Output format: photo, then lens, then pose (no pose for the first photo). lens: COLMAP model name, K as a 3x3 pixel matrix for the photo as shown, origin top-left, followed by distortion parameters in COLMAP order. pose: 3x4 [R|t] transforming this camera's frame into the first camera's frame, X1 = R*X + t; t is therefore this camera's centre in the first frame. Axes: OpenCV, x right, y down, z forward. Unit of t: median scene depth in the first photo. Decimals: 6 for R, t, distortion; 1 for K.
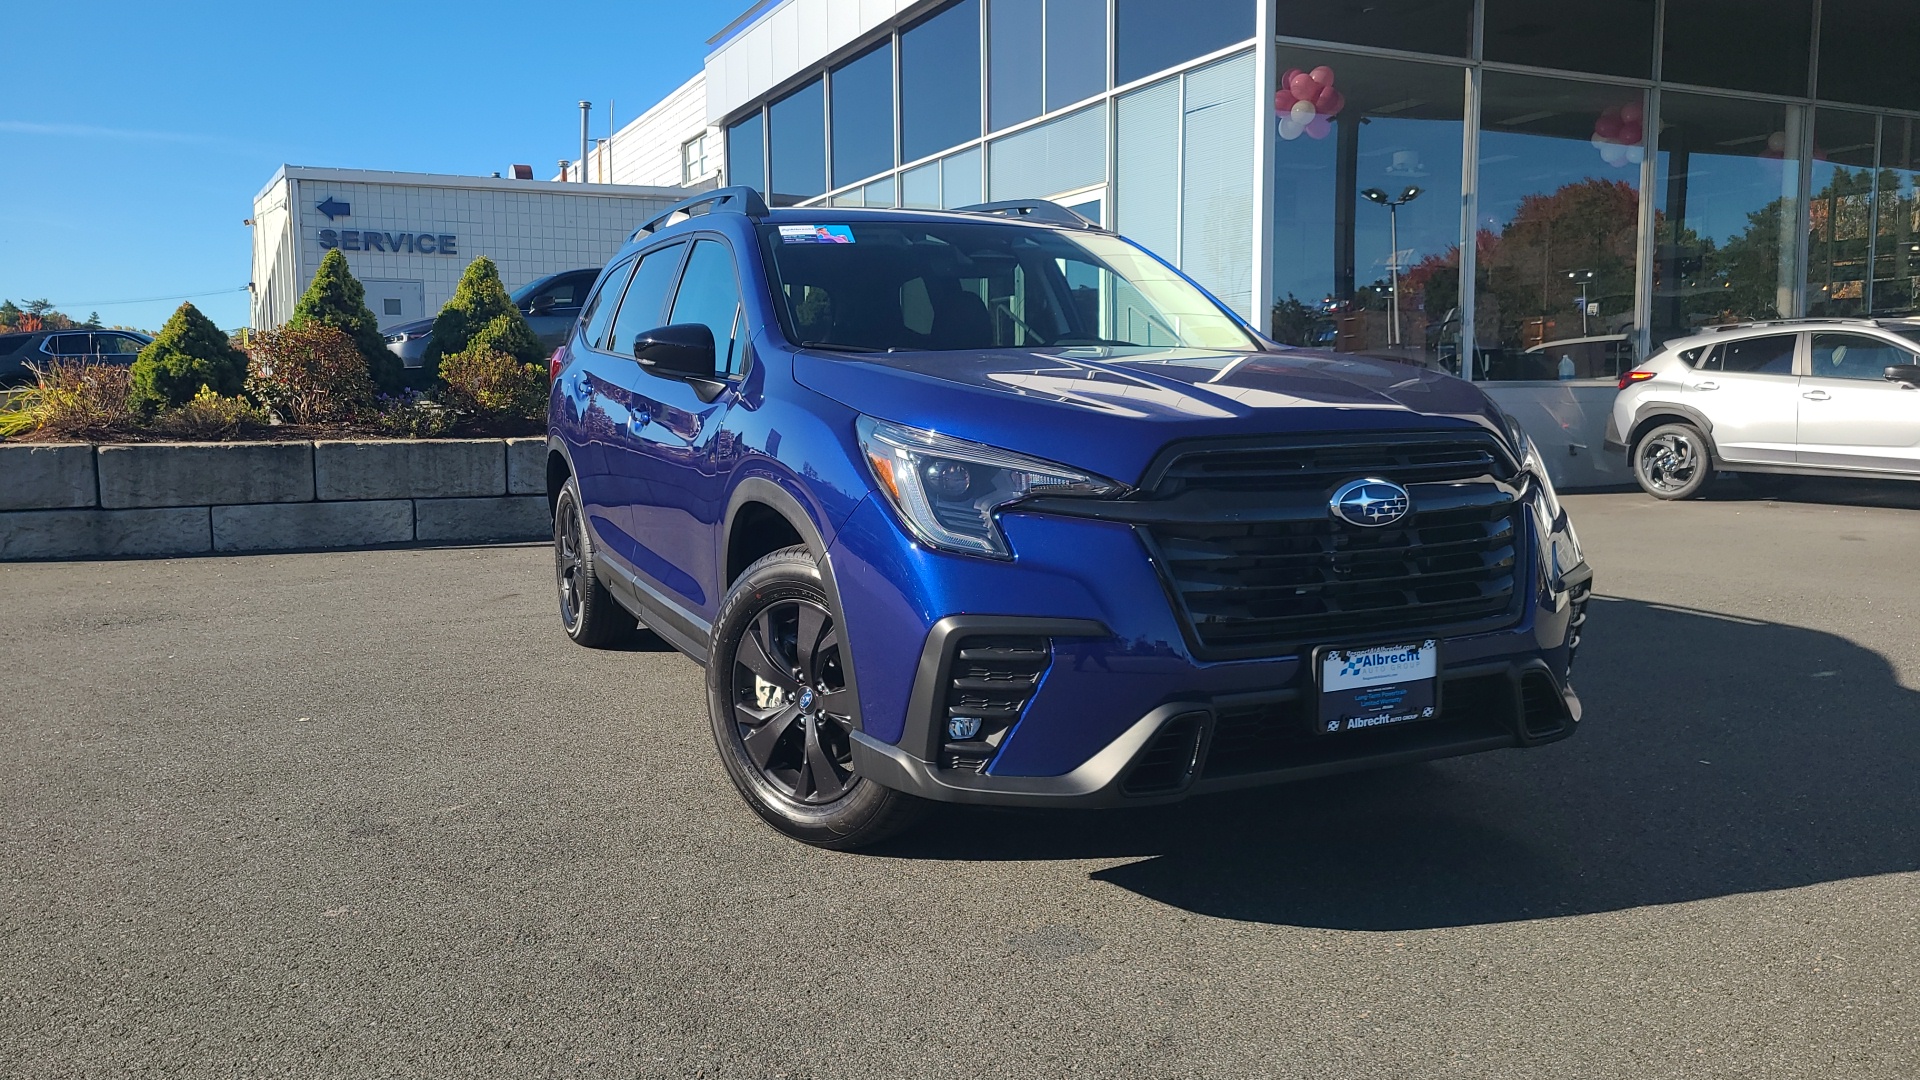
lens RADIAL K [[1430.2, 0, 964.5], [0, 1430.2, 556.2], [0, 0, 1]] dist [0.071828, -0.027357]
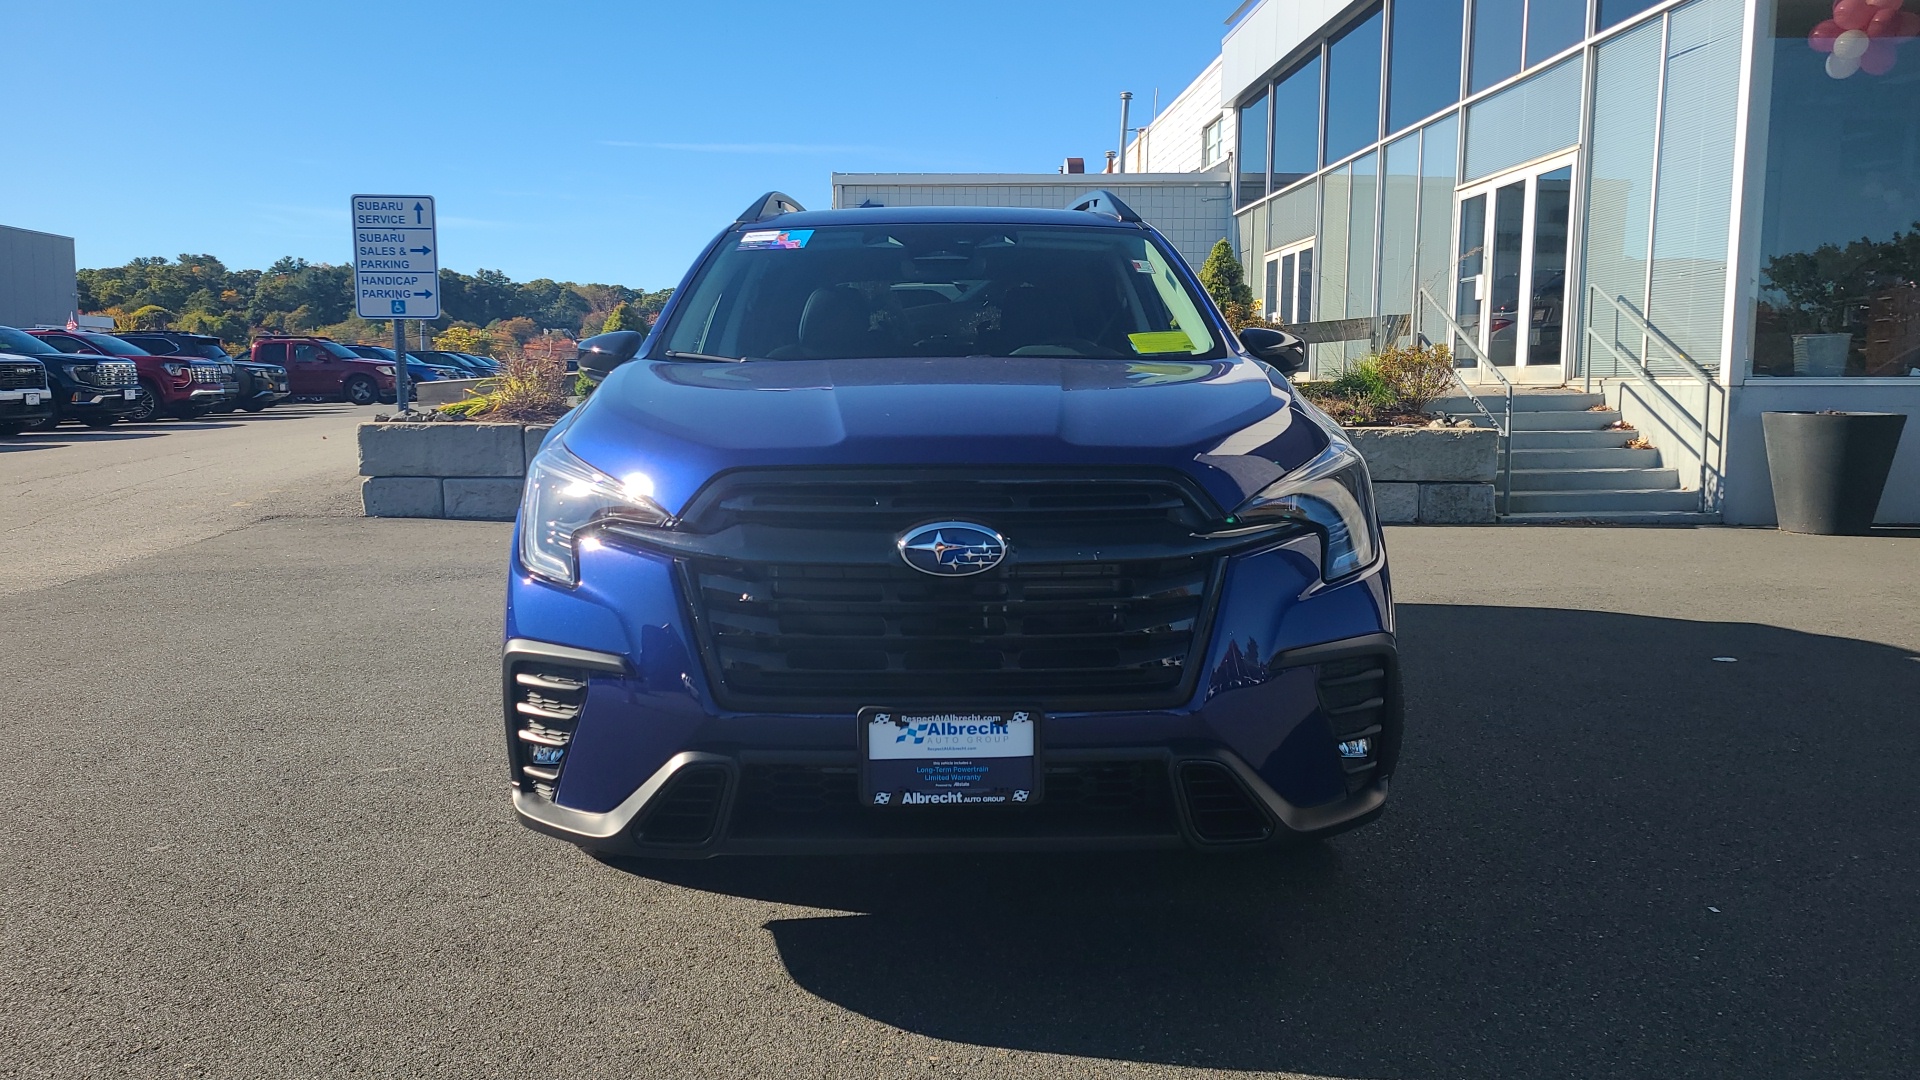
lens RADIAL K [[1430.2, 0, 948.0], [0, 1430.2, 549.7], [0, 0, 1]] dist [0.071828, -0.027357]
pose [[0.911459, 0.060529, -0.406915, 0.205172], [-0.057337, 0.998154, 0.020045, -0.017477], [0.407377, 0.005061, 0.913246, 0.066775]]
